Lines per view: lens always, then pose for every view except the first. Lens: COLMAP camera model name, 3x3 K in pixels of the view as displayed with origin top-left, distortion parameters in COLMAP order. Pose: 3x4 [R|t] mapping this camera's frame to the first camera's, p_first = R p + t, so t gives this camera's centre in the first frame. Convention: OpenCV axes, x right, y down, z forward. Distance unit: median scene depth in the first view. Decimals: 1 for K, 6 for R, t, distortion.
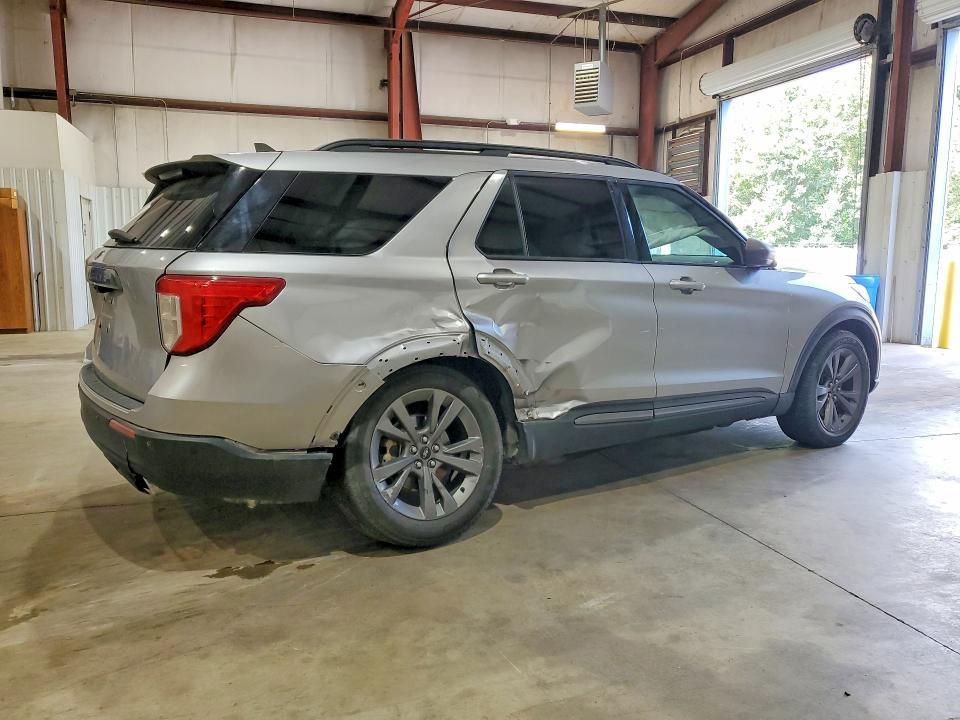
lens RADIAL K [[774.7, 0, 480.0], [0, 774.7, 360.0], [0, 0, 1]] dist [0.063110, 0.001553]
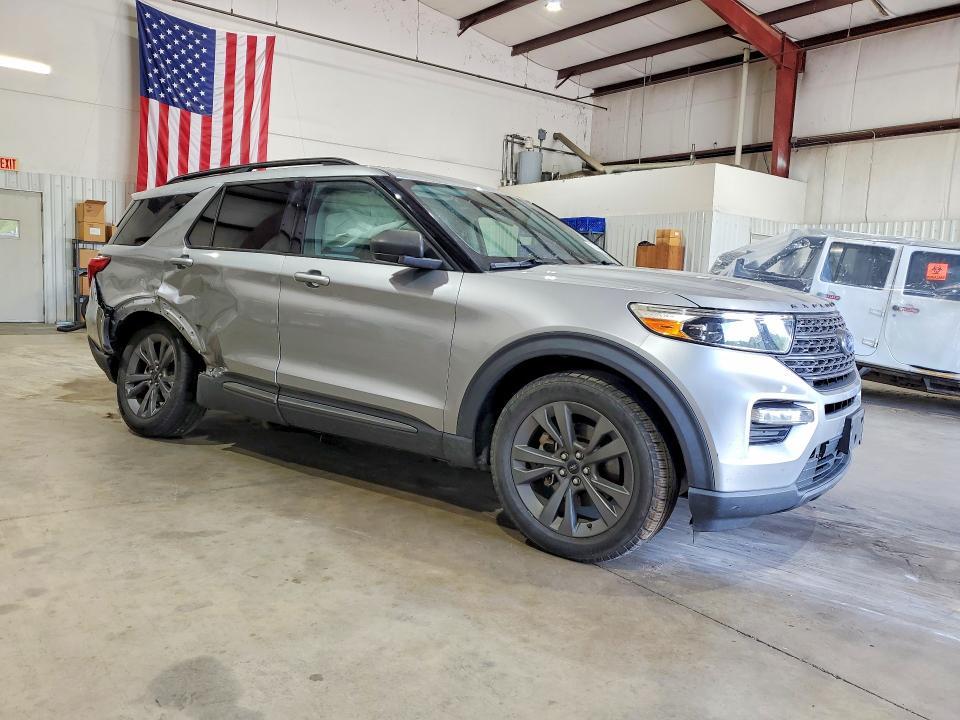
lens RADIAL K [[774.7, 0, 480.0], [0, 774.7, 360.0], [0, 0, 1]] dist [0.063110, 0.001553]
pose [[0.316971, 0.113566, -0.941611, 1.222714], [-0.173986, 0.982920, 0.059980, -0.087703], [0.932340, 0.144815, 0.331316, 0.852298]]
